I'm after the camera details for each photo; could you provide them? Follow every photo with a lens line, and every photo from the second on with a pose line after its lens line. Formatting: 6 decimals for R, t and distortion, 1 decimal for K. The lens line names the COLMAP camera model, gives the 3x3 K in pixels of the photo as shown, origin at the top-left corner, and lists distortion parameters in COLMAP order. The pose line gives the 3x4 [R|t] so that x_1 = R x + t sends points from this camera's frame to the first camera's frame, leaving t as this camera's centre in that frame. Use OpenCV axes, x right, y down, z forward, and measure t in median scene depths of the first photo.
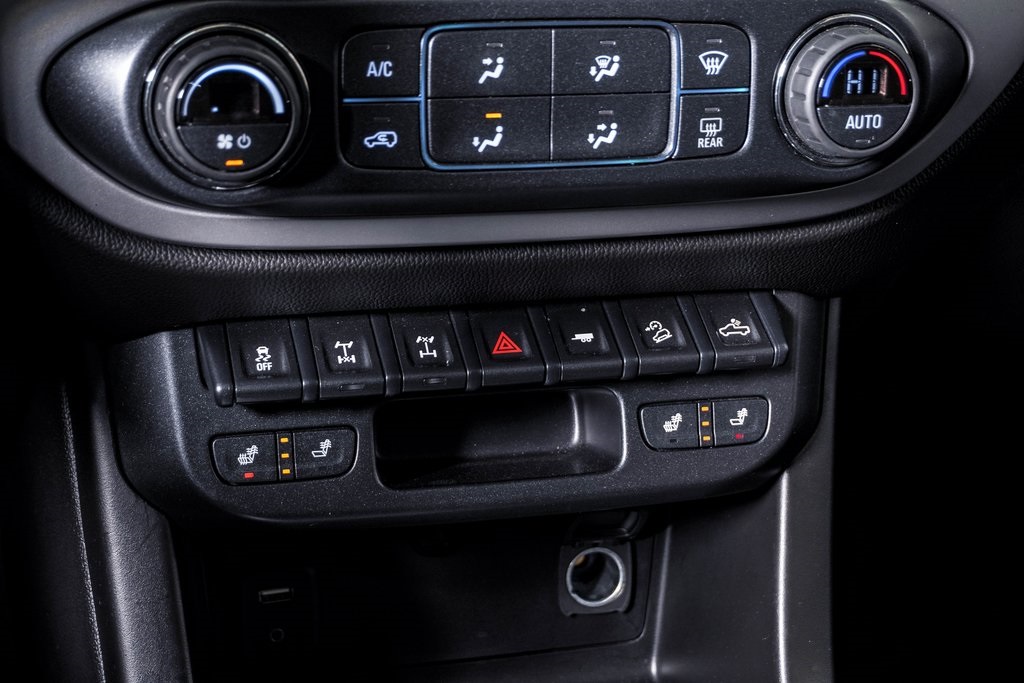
lens RADIAL K [[1836.2, 0, 512.0], [0, 1836.2, 341.5], [0, 0, 1]] dist [0.019807, 0.021278]
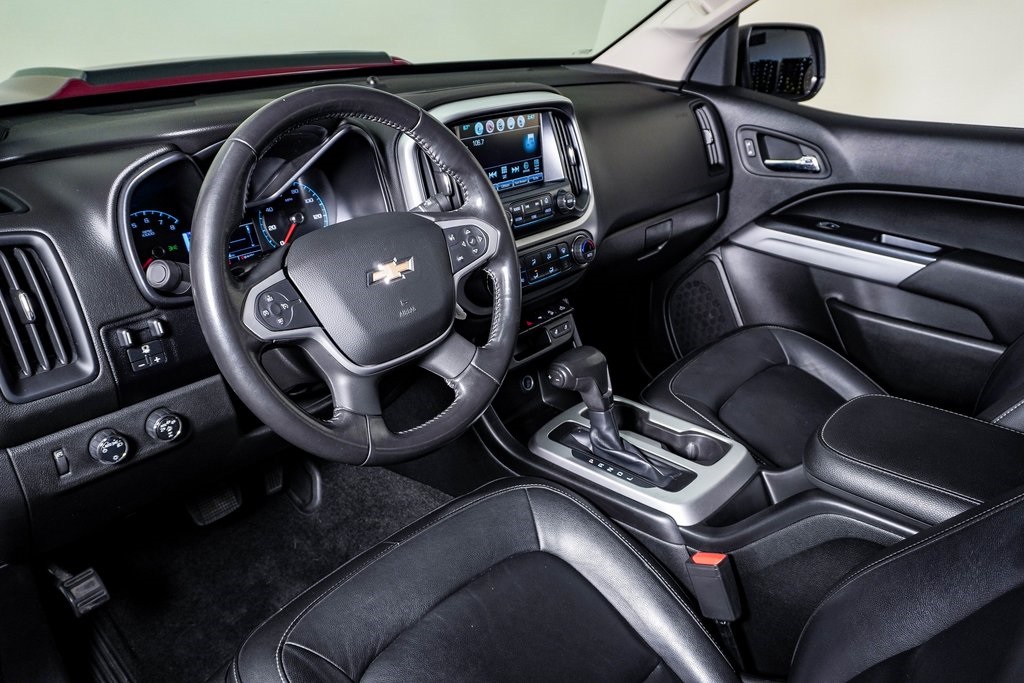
lens RADIAL K [[772.9, 0, 512.0], [0, 772.9, 341.5], [0, 0, 1]] dist [-0.037443, 0.010200]
pose [[0.825718, -0.297008, 0.479559, -1.070194], [0.332948, 0.942885, 0.010683, 0.011223], [-0.455342, 0.150847, 0.877445, -0.728832]]
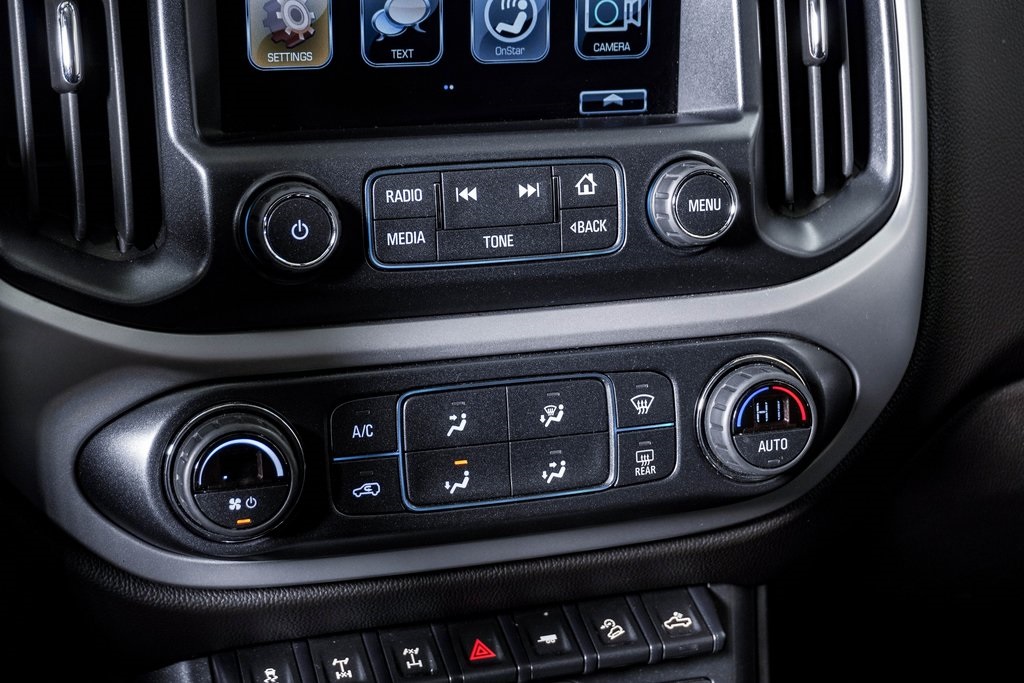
lens RADIAL K [[1660.1, 0, 512.0], [0, 1660.1, 341.5], [0, 0, 1]] dist [0.018479, 0.012809]
pose [[0.997443, -0.061953, 0.035632, -0.010164], [0.066406, 0.987694, -0.141600, -0.044943], [-0.026421, 0.143604, 0.989282, -0.062709]]
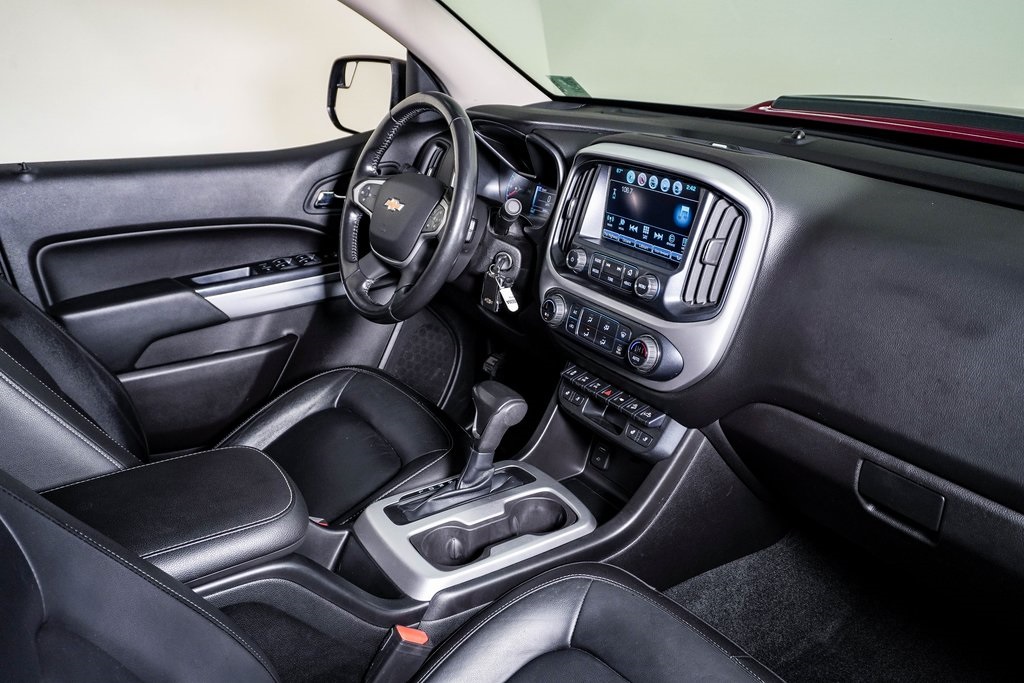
lens RADIAL K [[825.4, 0, 512.0], [0, 825.4, 341.5], [0, 0, 1]] dist [-0.038651, 0.006281]
pose [[0.331837, 0.279281, -0.901047, 1.743792], [-0.460936, 0.881385, 0.103434, -0.215014], [0.823057, 0.381002, 0.421207, -0.020713]]
